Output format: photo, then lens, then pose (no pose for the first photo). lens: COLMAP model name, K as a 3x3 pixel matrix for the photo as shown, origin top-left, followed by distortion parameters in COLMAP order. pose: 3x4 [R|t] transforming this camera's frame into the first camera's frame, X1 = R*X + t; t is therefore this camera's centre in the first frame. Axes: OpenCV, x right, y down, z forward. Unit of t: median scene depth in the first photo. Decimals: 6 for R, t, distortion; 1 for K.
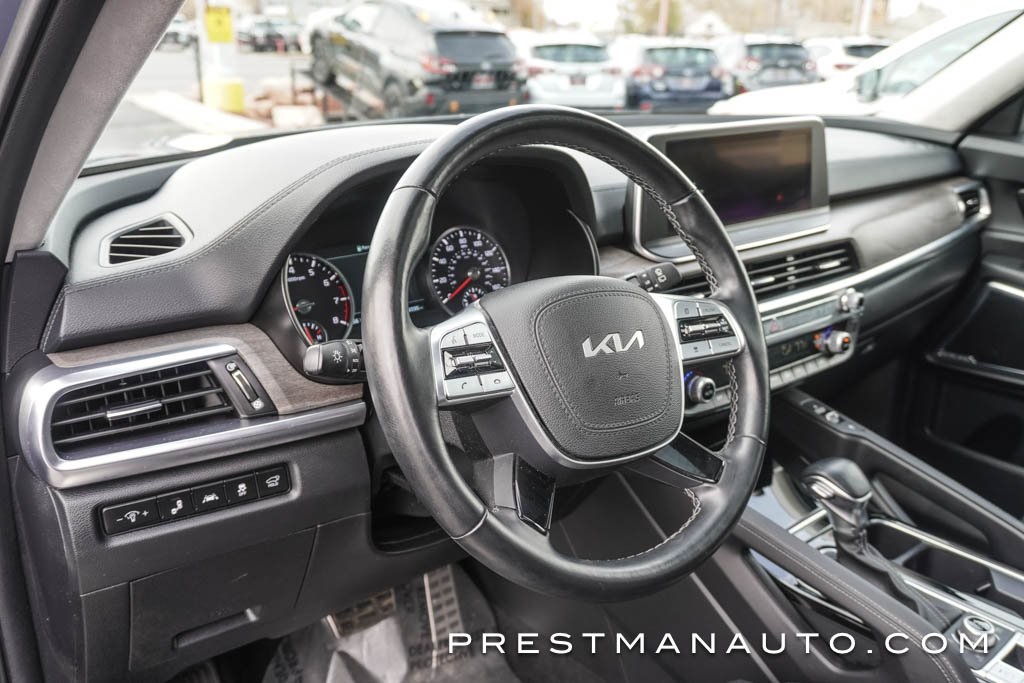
lens RADIAL K [[878.7, 0, 511.0], [0, 878.7, 340.9], [0, 0, 1]] dist [-0.041075, 0.000764]
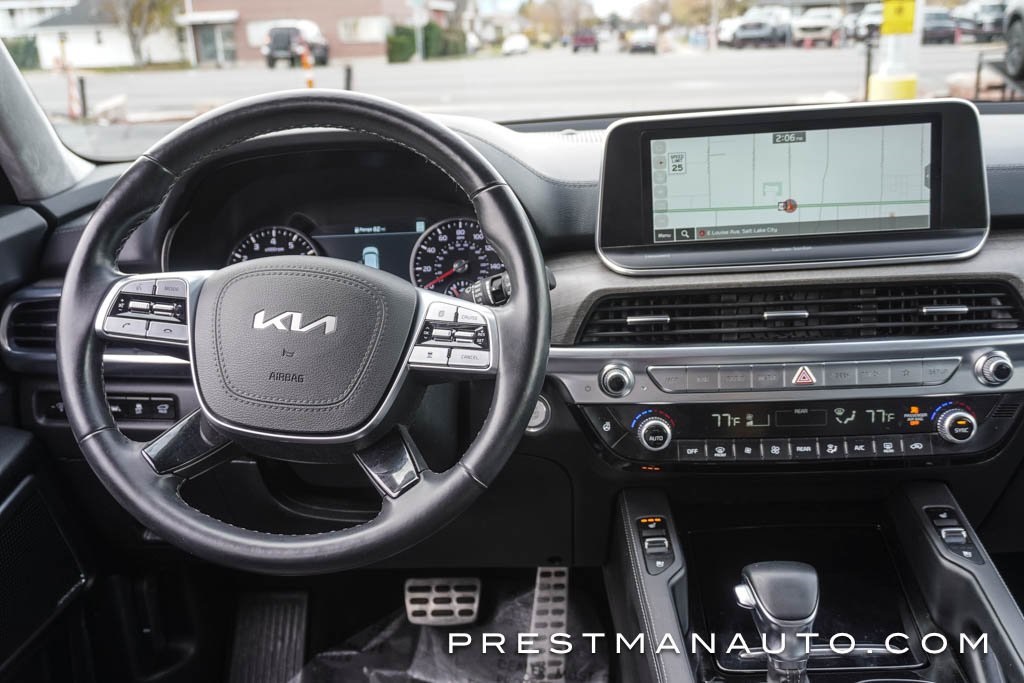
lens RADIAL K [[1003.2, 0, 510.7], [0, 1003.2, 343.8], [0, 0, 1]] dist [0.026964, 0.000000]
pose [[0.740096, 0.138534, -0.658078, 0.740407], [-0.161975, 0.986465, 0.025501, -0.029102], [0.652704, 0.087719, 0.752518, 0.208107]]
